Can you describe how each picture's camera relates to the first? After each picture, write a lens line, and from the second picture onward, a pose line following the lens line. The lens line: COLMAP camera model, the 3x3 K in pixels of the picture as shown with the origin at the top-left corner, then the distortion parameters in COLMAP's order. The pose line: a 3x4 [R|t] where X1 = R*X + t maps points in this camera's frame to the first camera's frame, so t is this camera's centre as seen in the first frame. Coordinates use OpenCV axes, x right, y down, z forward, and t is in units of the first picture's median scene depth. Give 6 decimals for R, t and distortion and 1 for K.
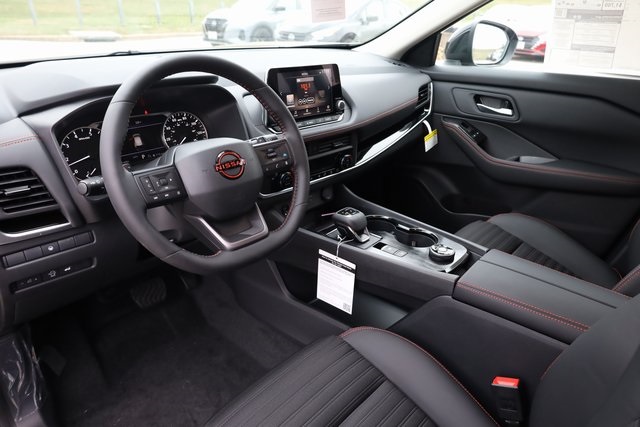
lens RADIAL K [[448.1, 0, 320.1], [0, 448.1, 213.9], [0, 0, 1]] dist [0.007202, 0.003774]
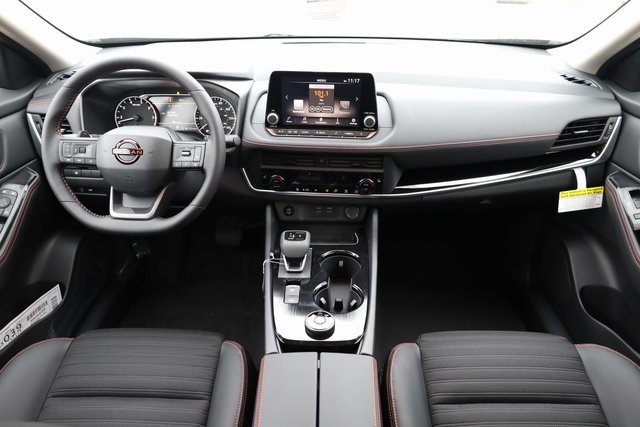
lens RADIAL K [[448.1, 0, 321.5], [0, 448.1, 213.2], [0, 0, 1]] dist [0.007202, 0.003774]
pose [[0.635222, 0.359801, -0.683400, 0.749966], [-0.301533, 0.930167, 0.209445, -0.270665], [0.711035, 0.073024, 0.699355, 0.403222]]
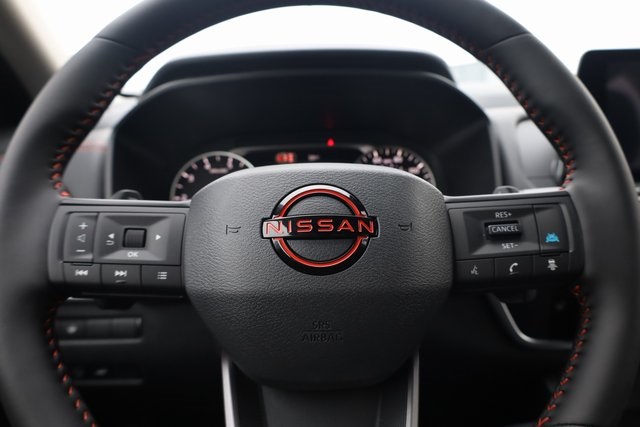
lens RADIAL K [[448.1, 0, 317.8], [0, 448.1, 218.6], [0, 0, 1]] dist [0.007202, 0.003774]
pose [[0.695254, 0.102881, -0.711363, 0.020382], [-0.259437, 0.958903, -0.114880, -0.058163], [0.670309, 0.264425, 0.693373, 0.576881]]
